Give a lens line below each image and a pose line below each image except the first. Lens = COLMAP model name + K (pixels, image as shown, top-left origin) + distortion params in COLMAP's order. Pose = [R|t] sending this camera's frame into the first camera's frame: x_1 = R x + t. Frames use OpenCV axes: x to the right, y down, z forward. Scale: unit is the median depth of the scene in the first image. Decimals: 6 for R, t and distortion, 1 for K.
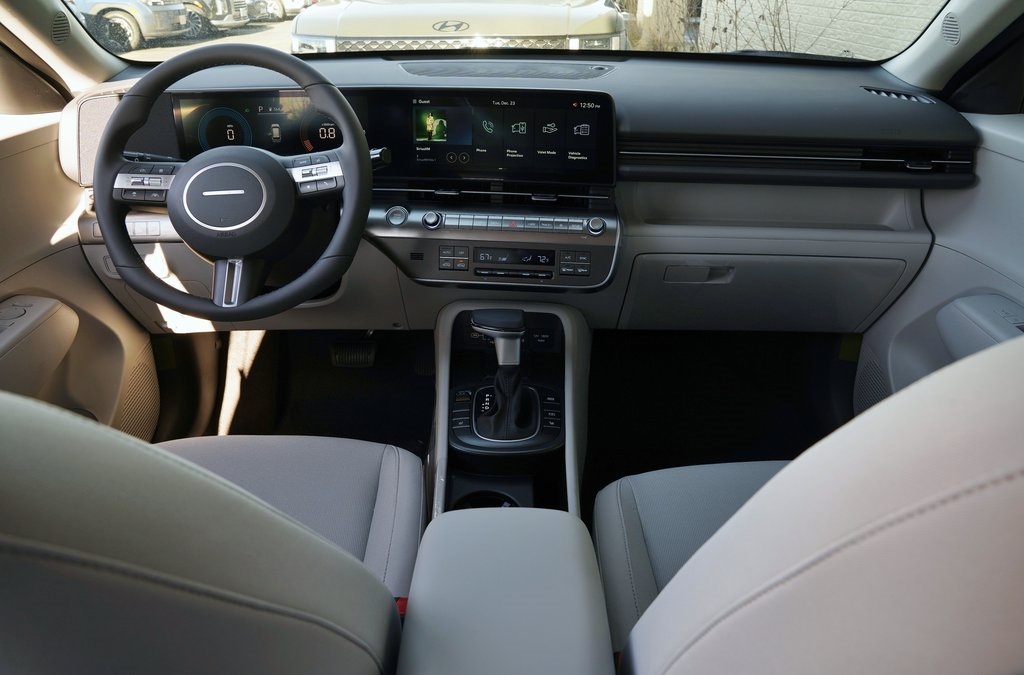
lens RADIAL K [[710.5, 0, 512.0], [0, 710.5, 337.5], [0, 0, 1]] dist [-0.130956, 0.089376]
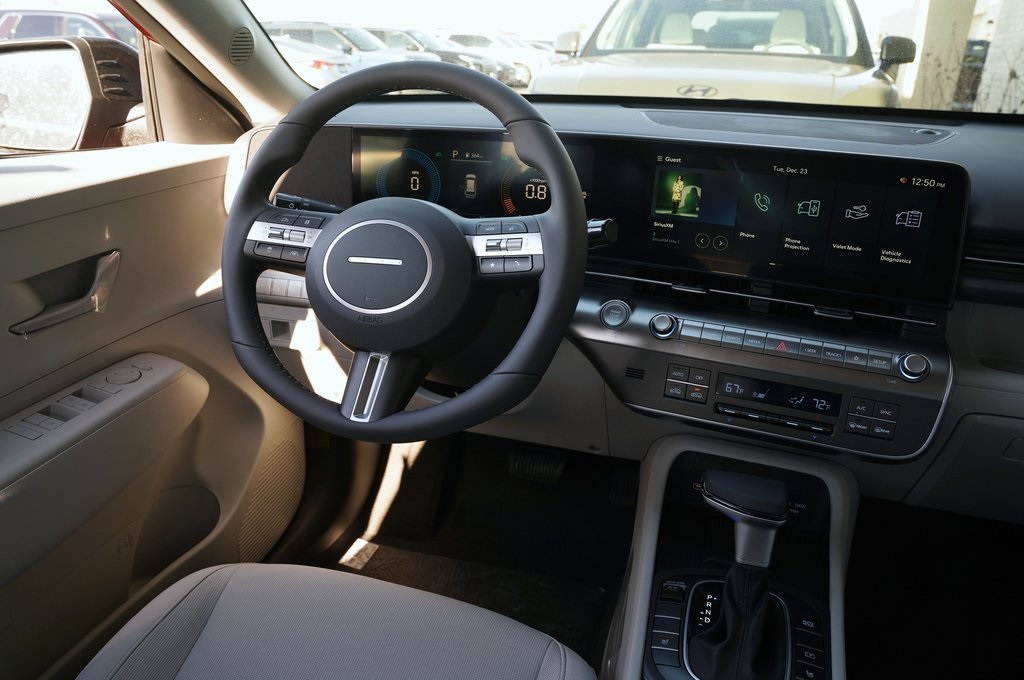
lens RADIAL K [[706.2, 0, 512.0], [0, 706.2, 340.0], [0, 0, 1]] dist [-0.127867, 0.087326]
pose [[0.949565, 0.126101, -0.287099, -0.054372], [-0.151129, 0.986264, -0.066659, -0.083961], [0.274749, 0.106686, 0.955579, 0.296177]]
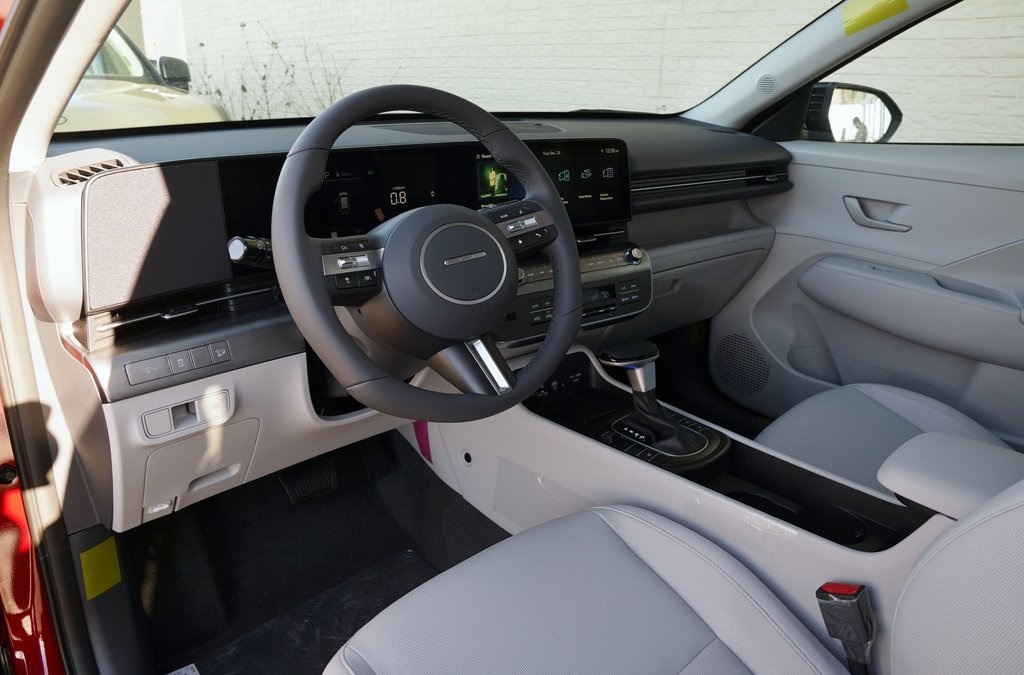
lens RADIAL K [[710.5, 0, 512.0], [0, 710.5, 337.5], [0, 0, 1]] dist [-0.130956, 0.089376]
pose [[0.736060, -0.219681, 0.640278, -0.761341], [0.298256, 0.954361, -0.015431, -0.075141], [-0.607667, 0.202325, 0.767988, 0.287609]]
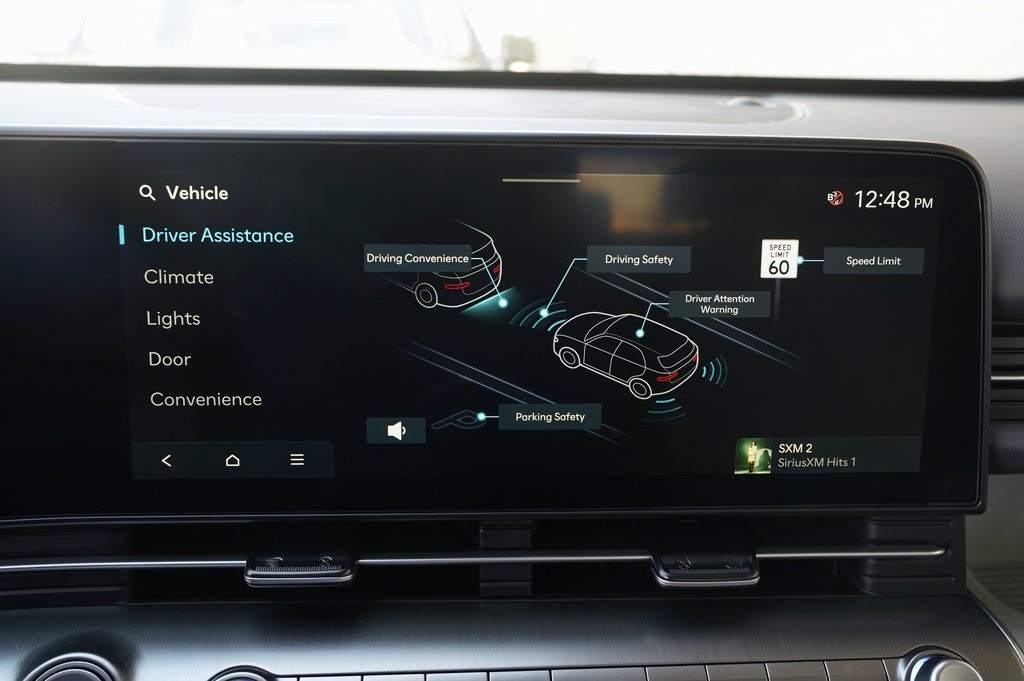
lens RADIAL K [[951.7, 0, 508.7], [0, 951.7, 342.5], [0, 0, 1]] dist [-0.002042, 0.000139]
pose [[0.983864, -0.035911, 0.175276, -0.078752], [0.072037, 0.976245, -0.204343, -0.216818], [-0.163774, 0.213672, 0.963080, 0.688128]]
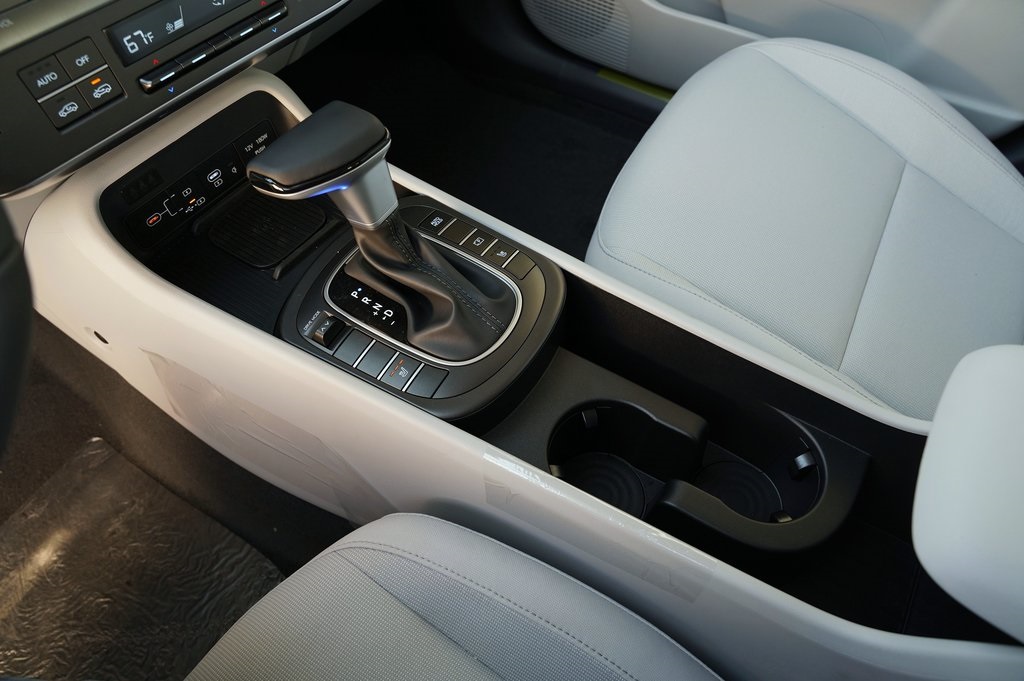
lens RADIAL K [[706.2, 0, 512.0], [0, 706.2, 340.5], [0, 0, 1]] dist [-0.127867, 0.087326]
pose [[0.527268, -0.692481, 0.492401, -0.236081], [0.387128, 0.711639, 0.586261, -0.137885], [-0.756386, -0.118495, 0.643303, 0.585367]]
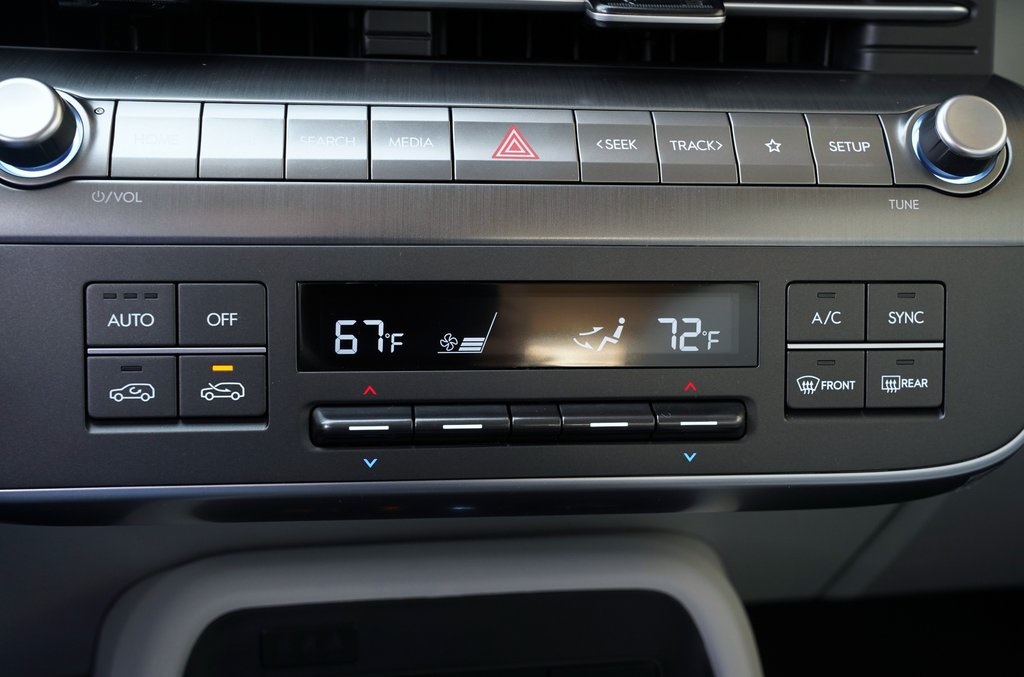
lens RADIAL K [[1180.1, 0, 512.0], [0, 1180.1, 338.5], [0, 0, 1]] dist [0.029963, 0.006429]
pose [[0.976913, -0.045360, 0.208766, -0.063989], [0.072989, 0.989264, -0.126608, -0.075244], [-0.200781, 0.138922, 0.969736, 0.725195]]
